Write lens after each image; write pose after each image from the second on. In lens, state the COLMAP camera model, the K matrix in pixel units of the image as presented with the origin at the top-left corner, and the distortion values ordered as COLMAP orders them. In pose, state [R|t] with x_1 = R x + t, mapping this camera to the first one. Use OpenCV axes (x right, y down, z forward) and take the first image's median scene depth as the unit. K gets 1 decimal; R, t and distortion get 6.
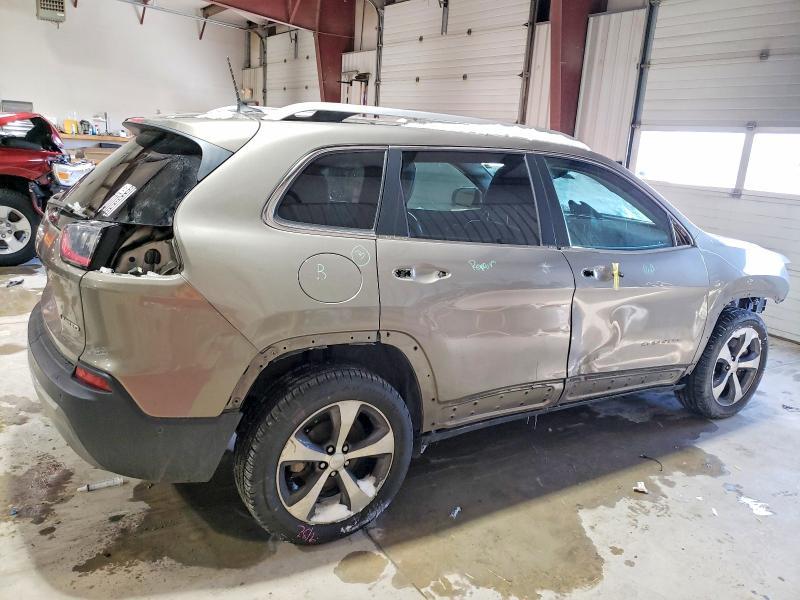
lens RADIAL K [[618.6, 0, 403.3], [0, 618.6, 298.6], [0, 0, 1]] dist [0.019416, 0.001719]
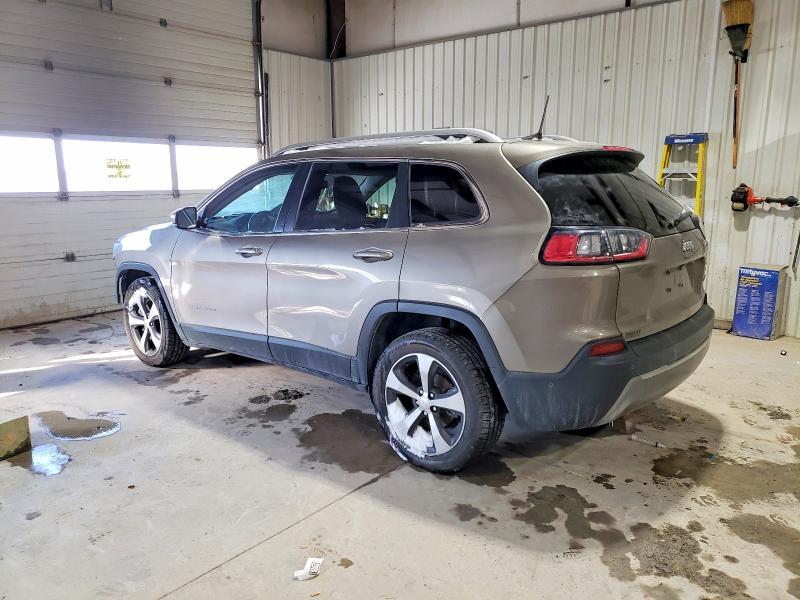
lens RADIAL K [[618.6, 0, 403.3], [0, 618.6, 298.6], [0, 0, 1]] dist [0.019416, 0.001719]
pose [[-0.298451, -0.240272, 0.923686, -0.681915], [0.224804, 0.922868, 0.312695, -0.219896], [-0.927572, 0.300973, -0.221417, 0.791477]]
